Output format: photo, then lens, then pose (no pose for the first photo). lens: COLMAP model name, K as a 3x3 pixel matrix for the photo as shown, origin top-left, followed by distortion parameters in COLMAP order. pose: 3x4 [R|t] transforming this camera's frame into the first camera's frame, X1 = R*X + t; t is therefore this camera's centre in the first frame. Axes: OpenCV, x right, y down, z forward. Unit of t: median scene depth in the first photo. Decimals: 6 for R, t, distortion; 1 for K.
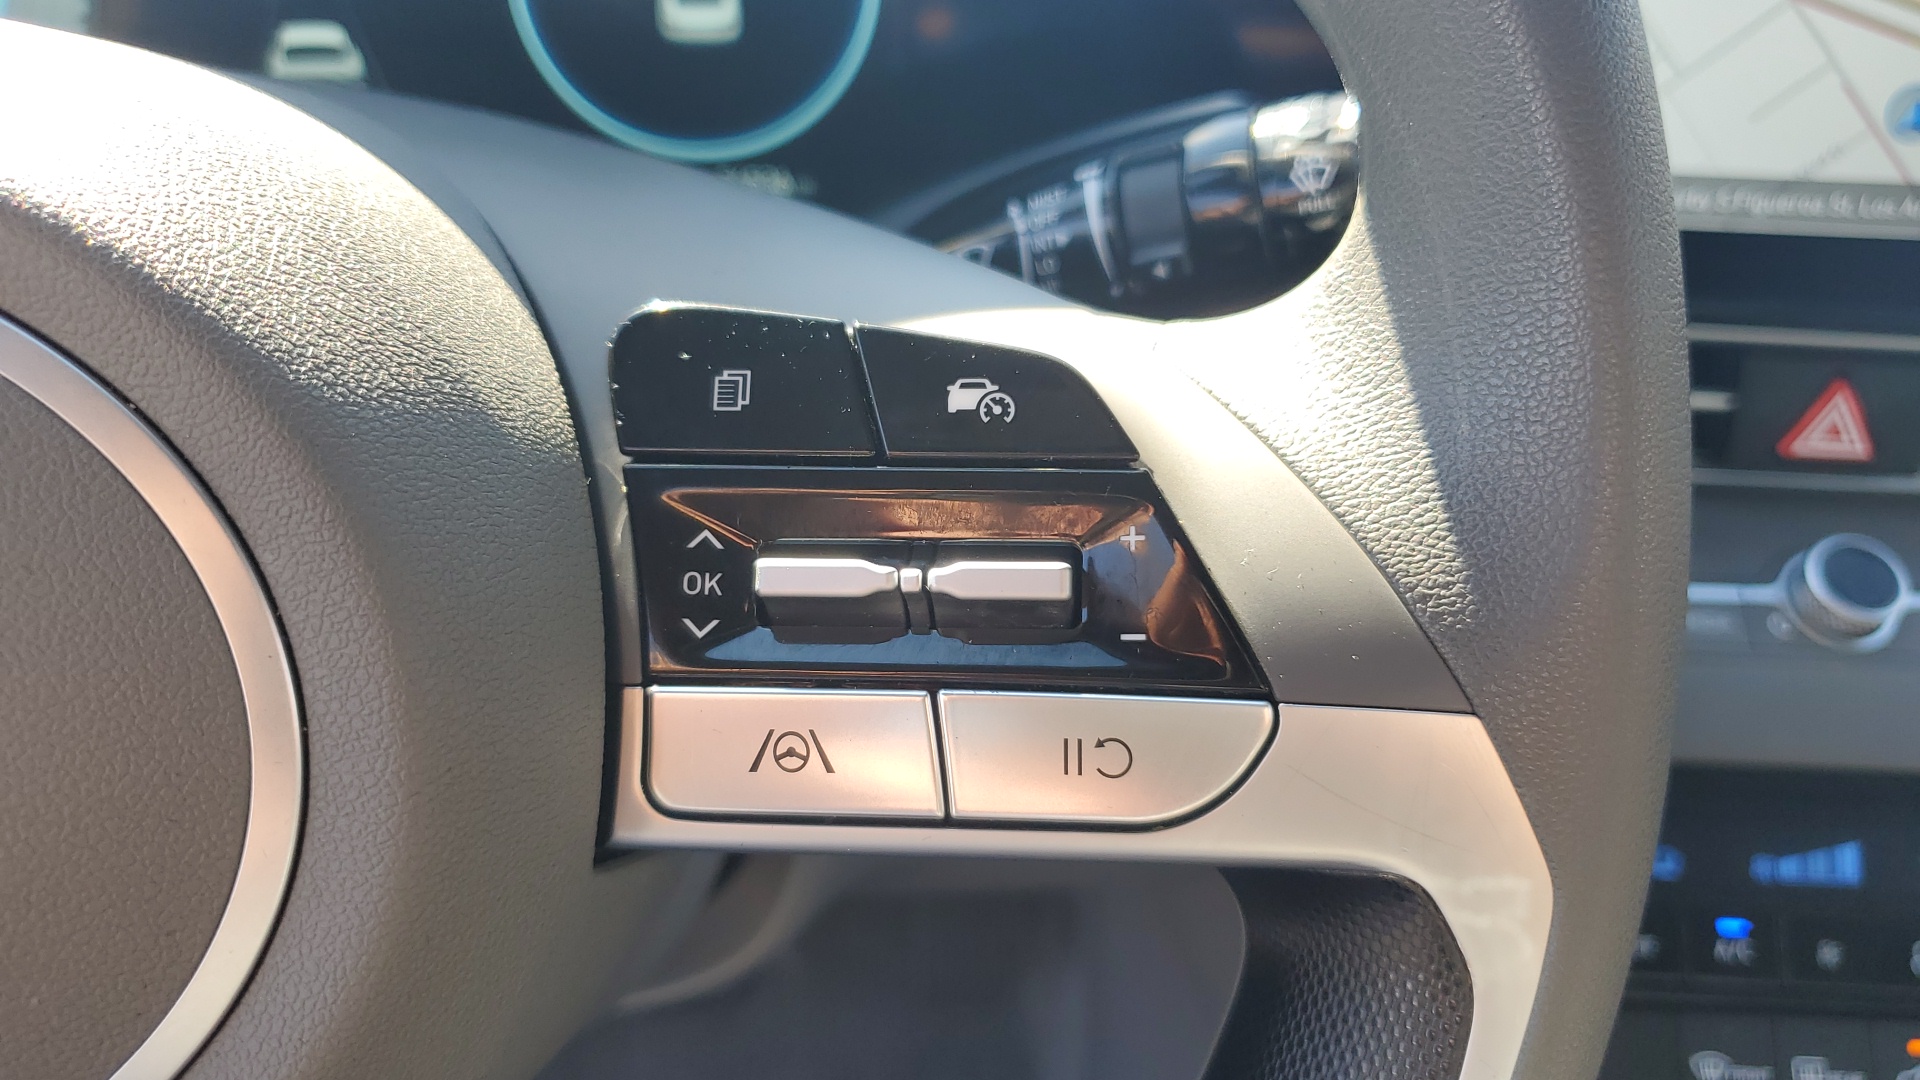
lens RADIAL K [[1522.6, 0, 954.4], [0, 1522.6, 528.3], [0, 0, 1]] dist [0.053440, -0.077055]
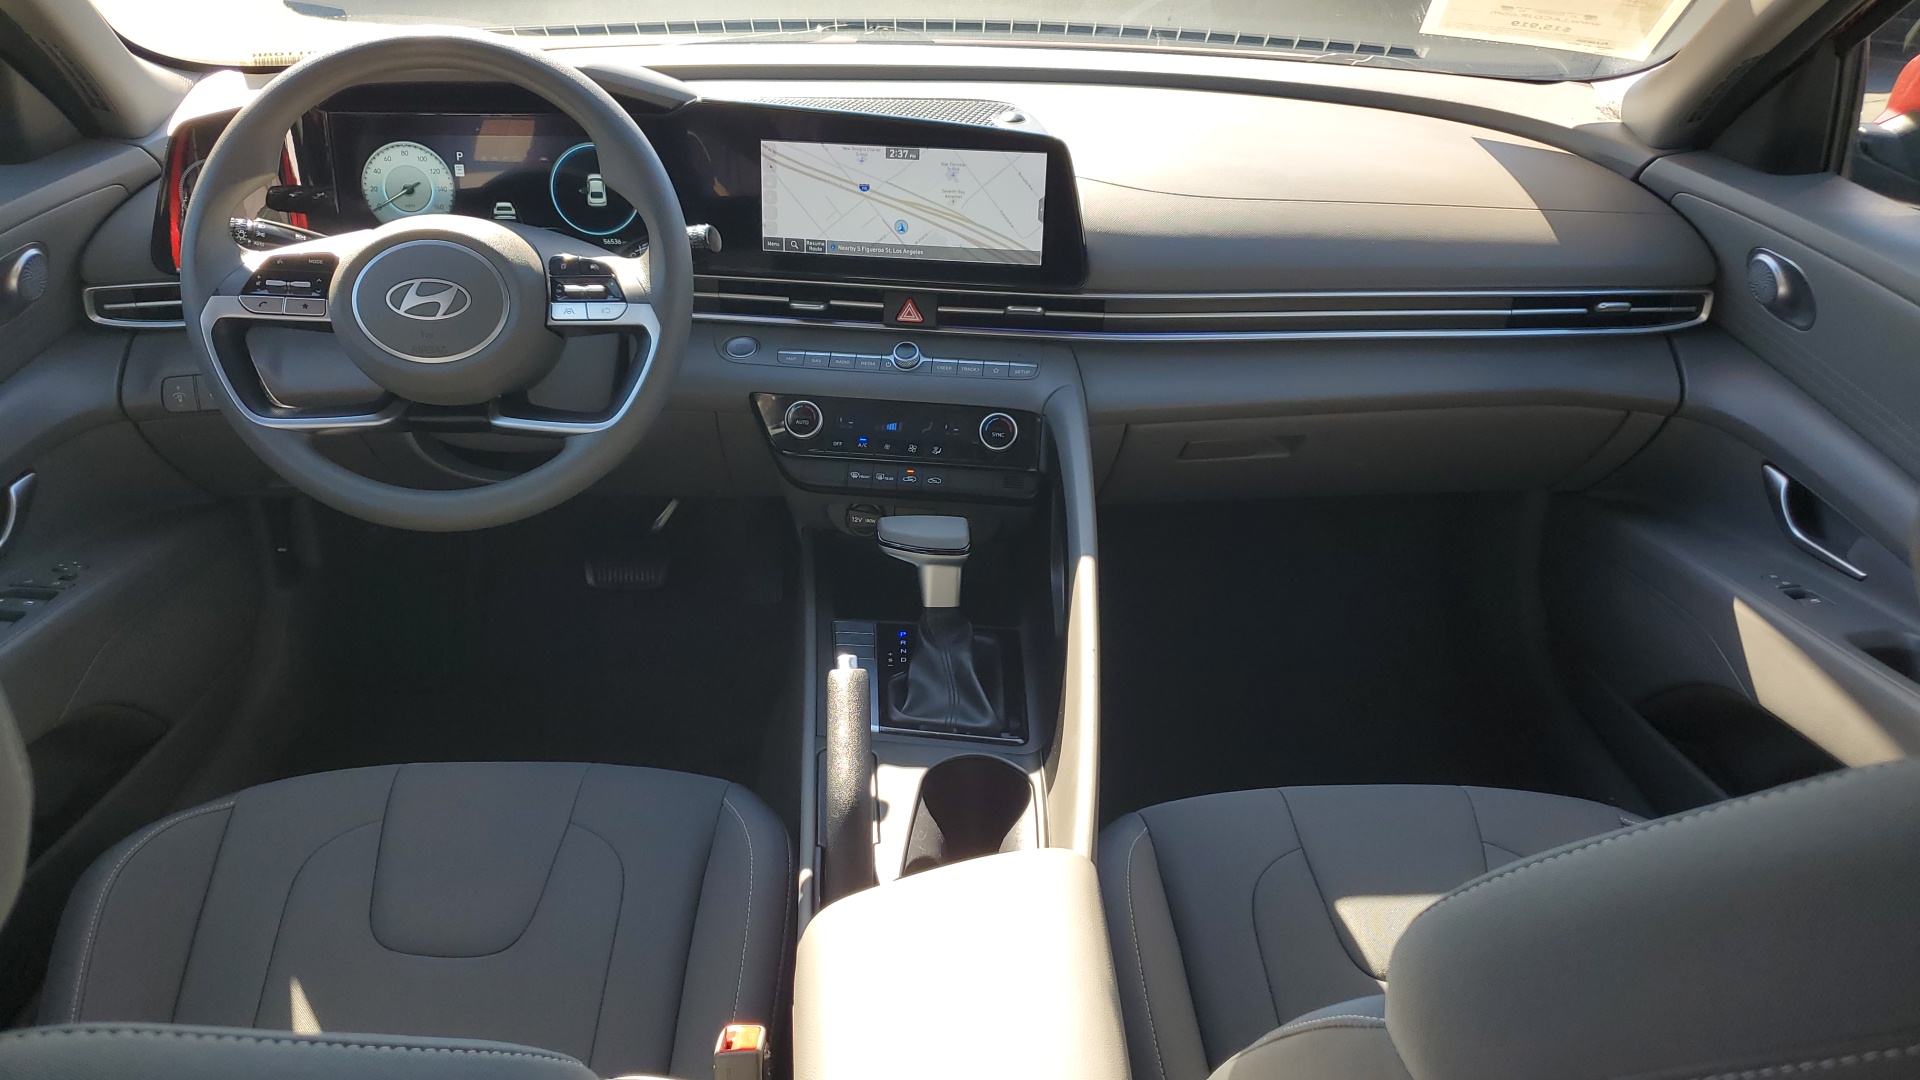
lens RADIAL K [[1522.6, 0, 951.5], [0, 1522.6, 563.6], [0, 0, 1]] dist [0.053440, -0.077055]
pose [[0.997174, 0.022478, -0.071679, 2.357924], [-0.024036, 0.999492, -0.020946, 1.503008], [0.071172, 0.022610, 0.997208, -6.433062]]
